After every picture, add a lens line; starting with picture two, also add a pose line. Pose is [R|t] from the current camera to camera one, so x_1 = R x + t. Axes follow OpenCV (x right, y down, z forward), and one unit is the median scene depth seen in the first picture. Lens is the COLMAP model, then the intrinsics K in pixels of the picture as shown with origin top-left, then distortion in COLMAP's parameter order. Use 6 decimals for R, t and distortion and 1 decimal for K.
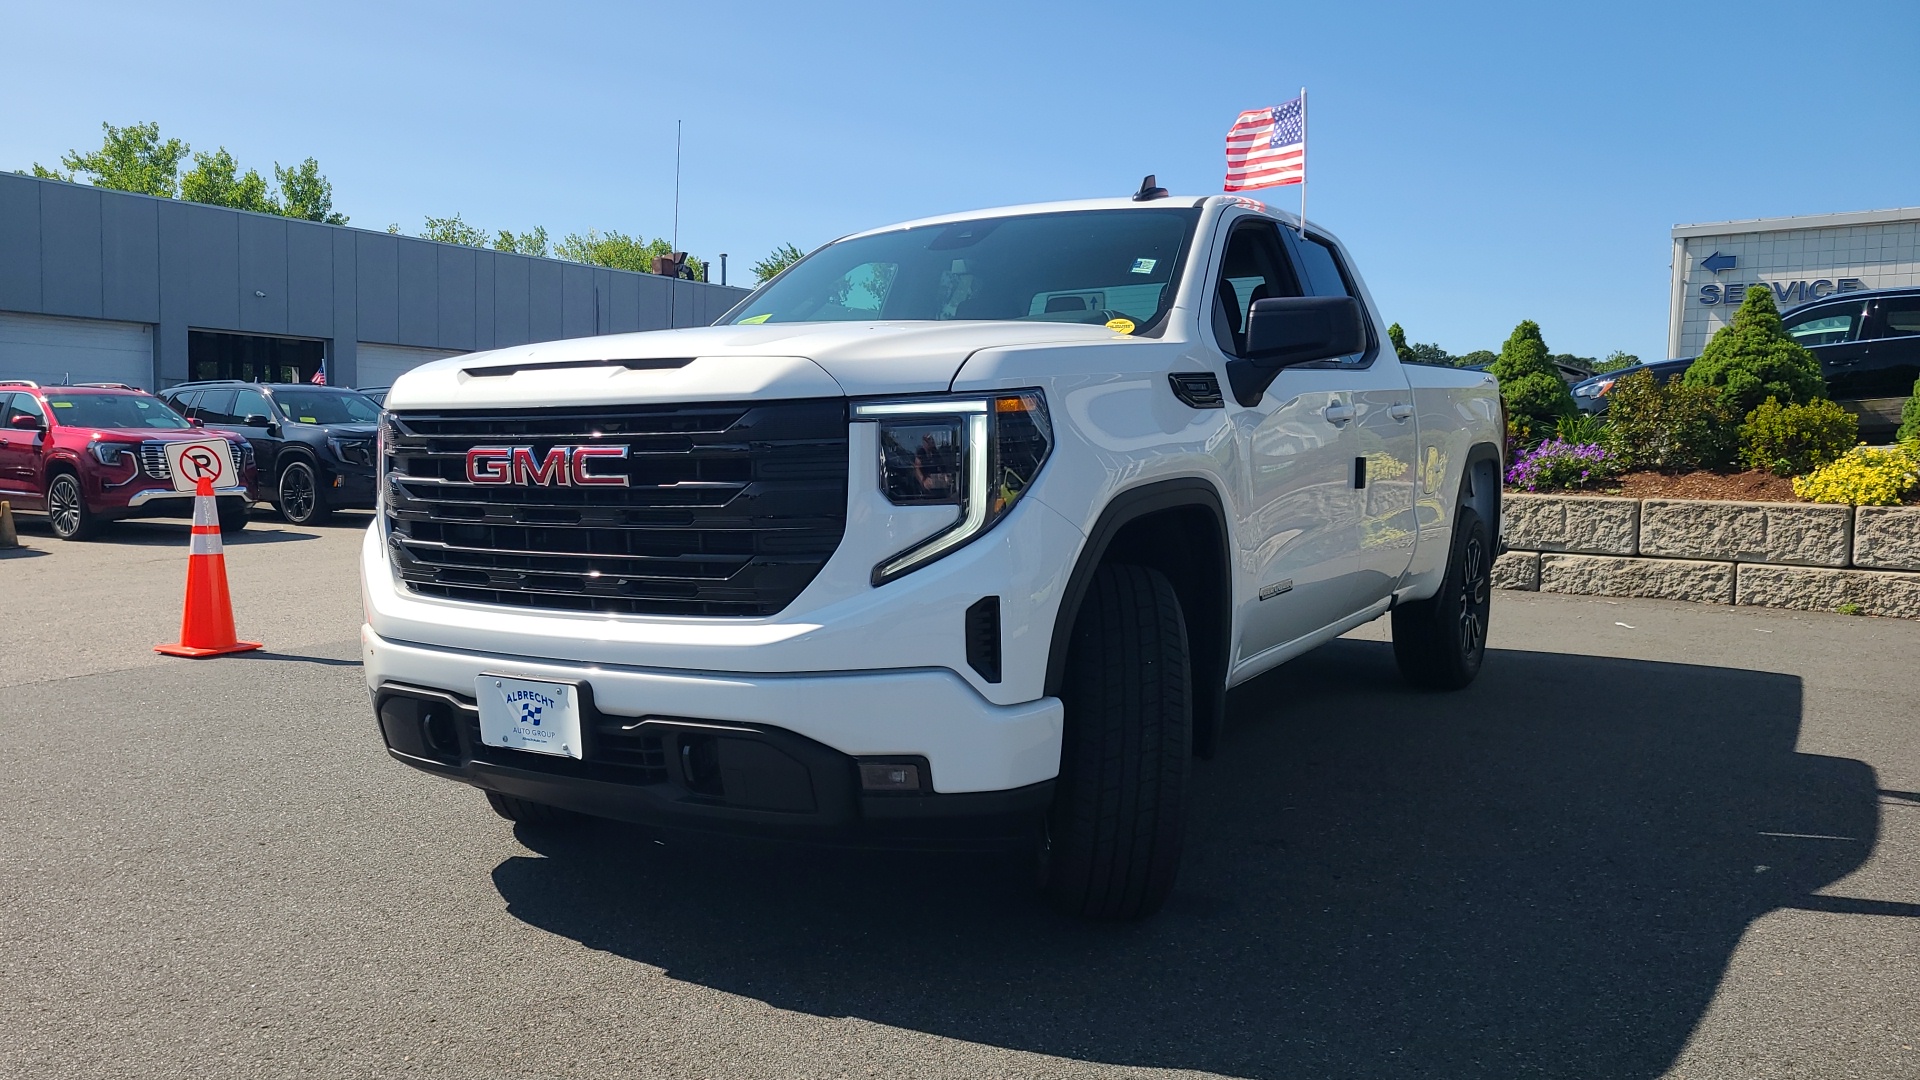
lens RADIAL K [[1408.4, 0, 888.3], [0, 1408.4, 579.0], [0, 0, 1]] dist [0.046405, -0.036927]
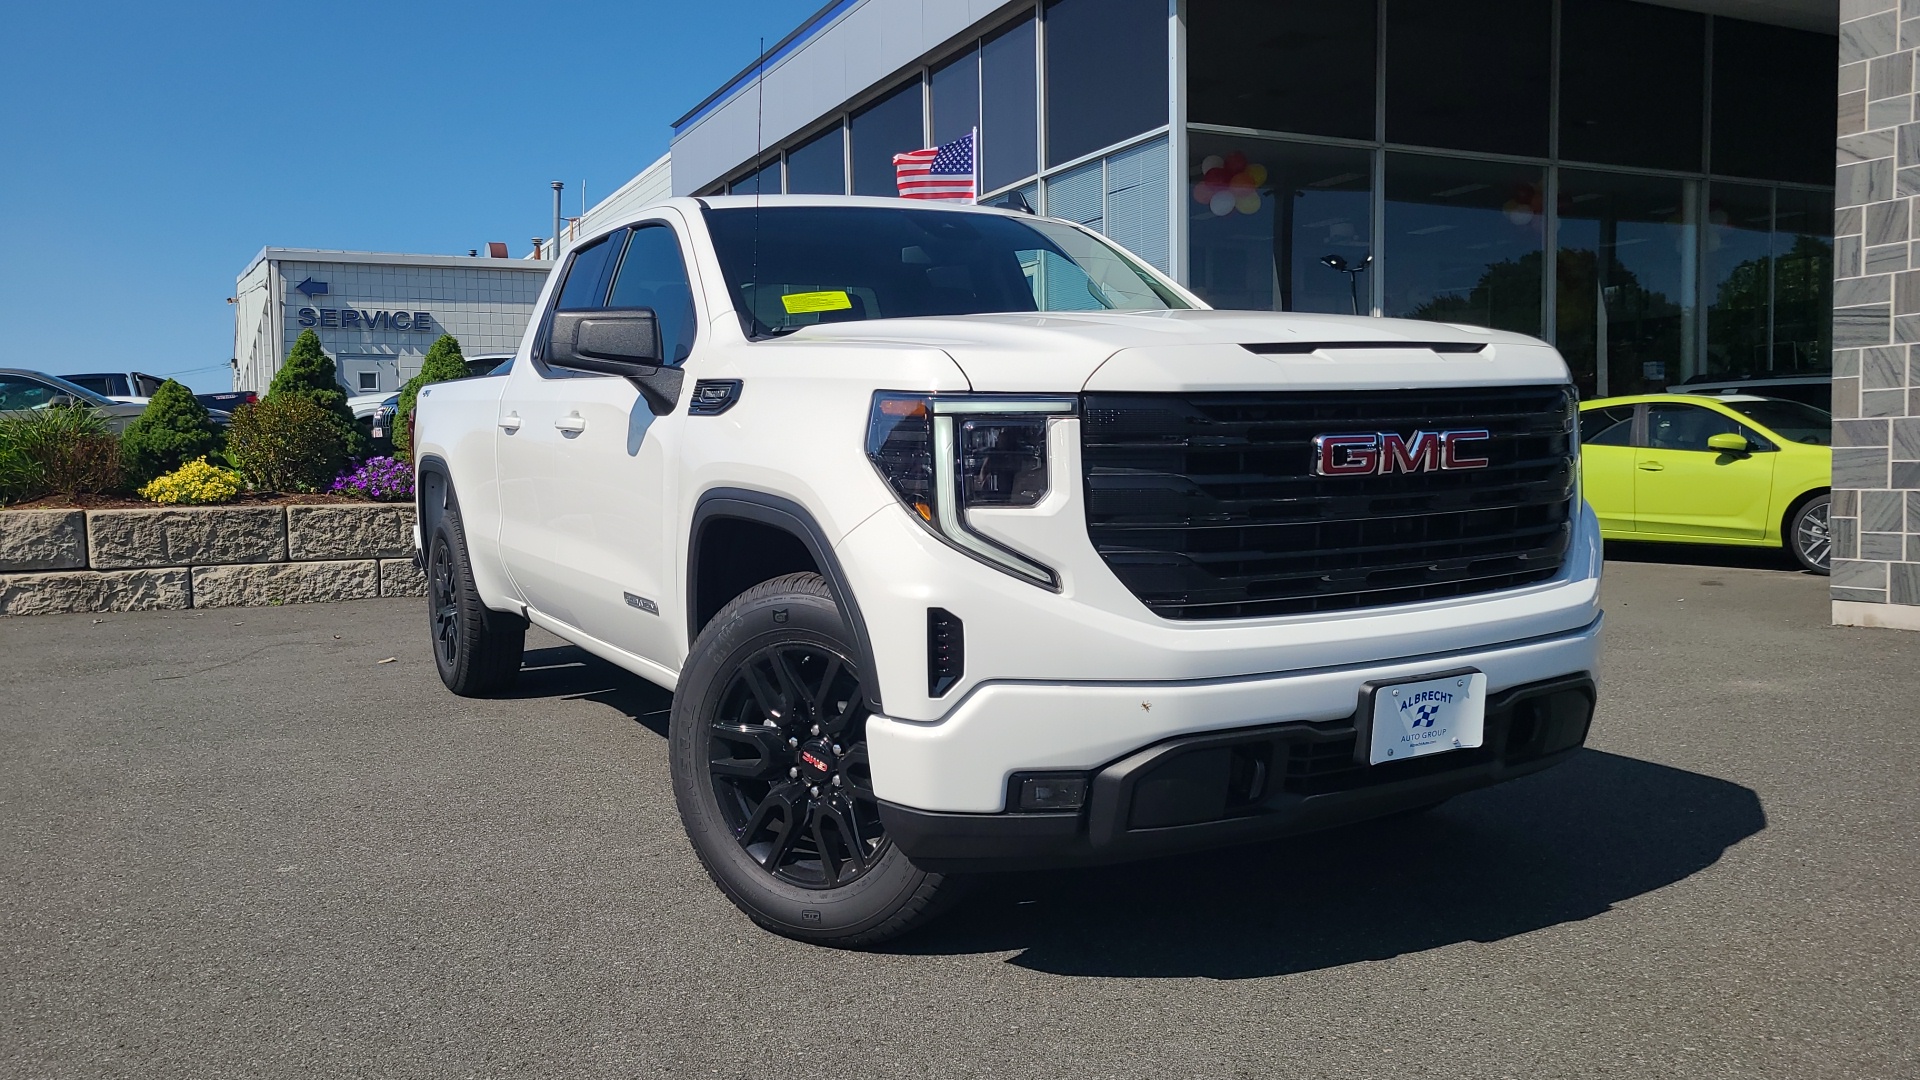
lens RADIAL K [[1408.4, 0, 863.1], [0, 1408.4, 557.6], [0, 0, 1]] dist [0.046405, -0.036927]
pose [[0.498501, -0.082995, 0.862907, -1.235479], [0.105228, 0.993839, 0.034797, -0.080603], [-0.860479, 0.073456, 0.504163, 0.833946]]
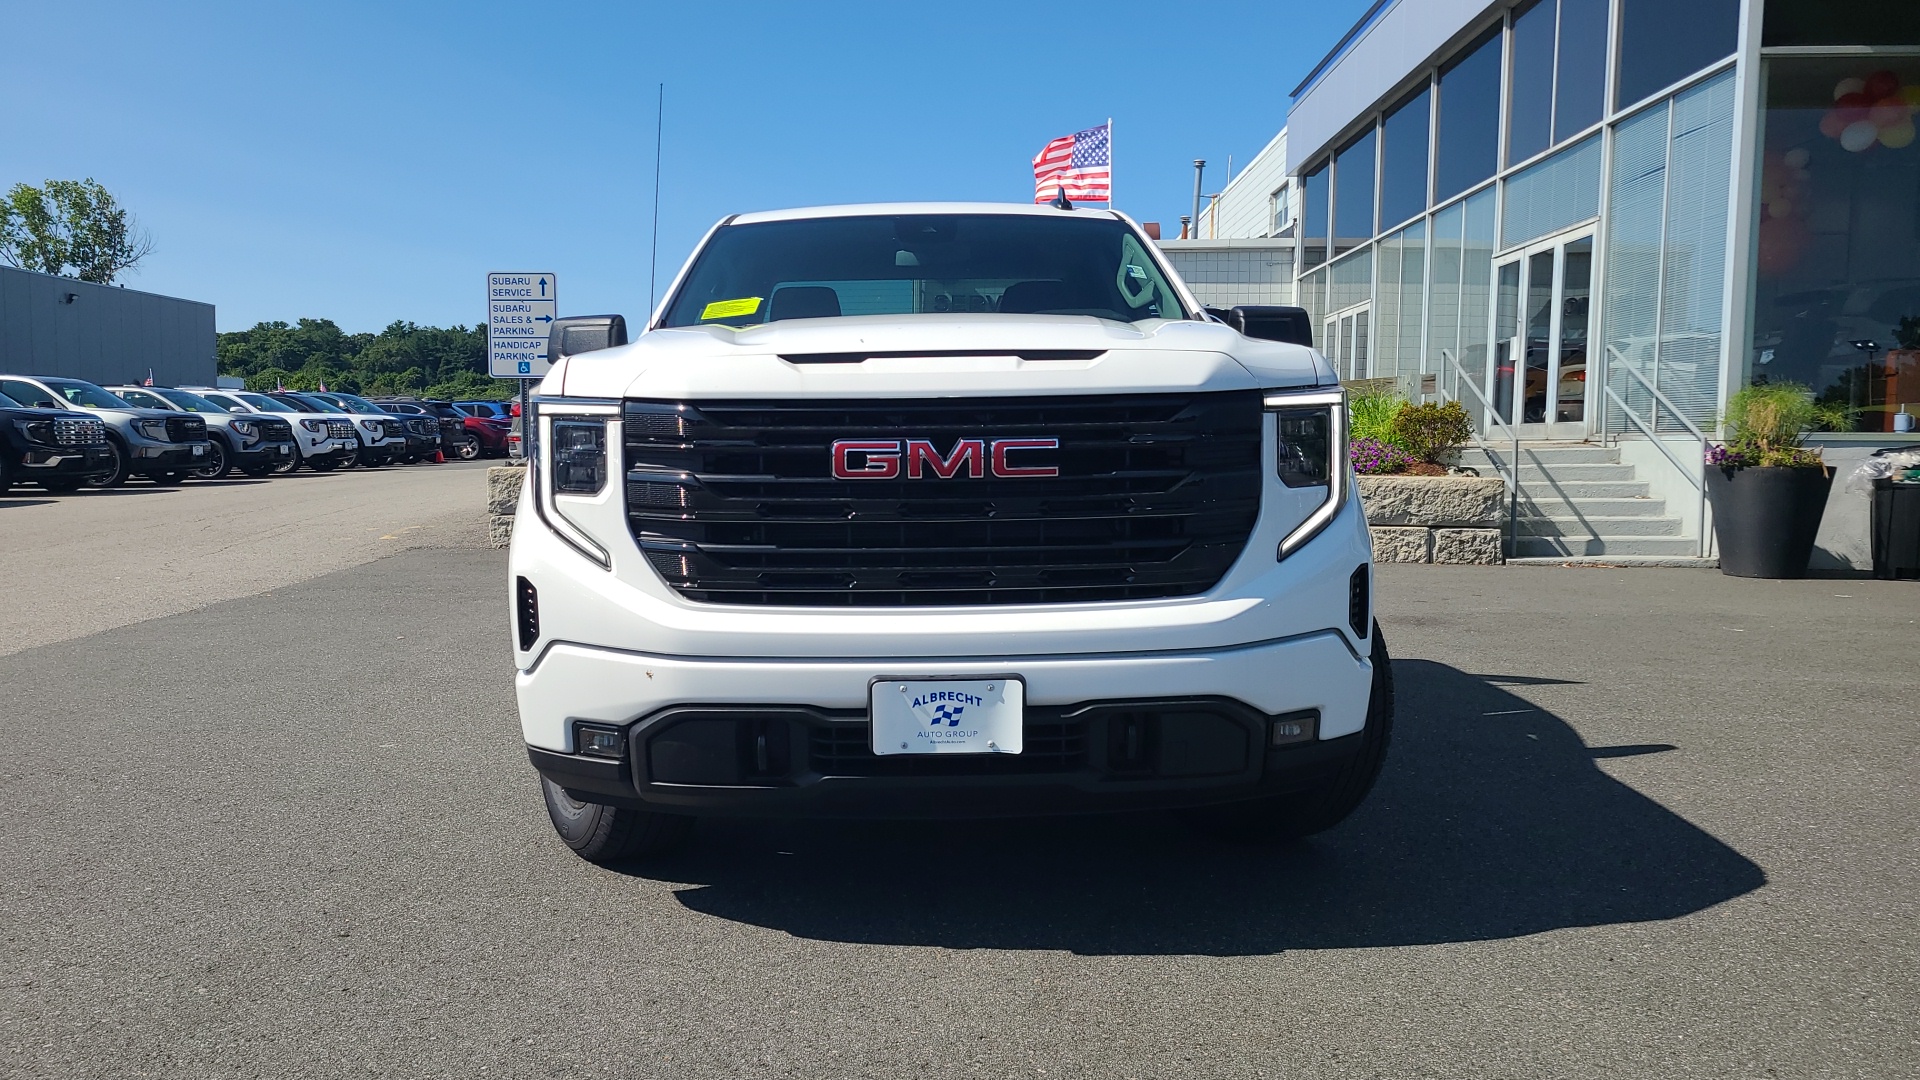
lens RADIAL K [[1408.4, 0, 929.8], [0, 1408.4, 573.0], [0, 0, 1]] dist [0.046405, -0.036927]
pose [[0.849112, -0.061203, 0.524655, -0.758329], [0.056760, 0.998086, 0.024569, -0.026044], [-0.525155, 0.008917, 0.850960, 0.183426]]
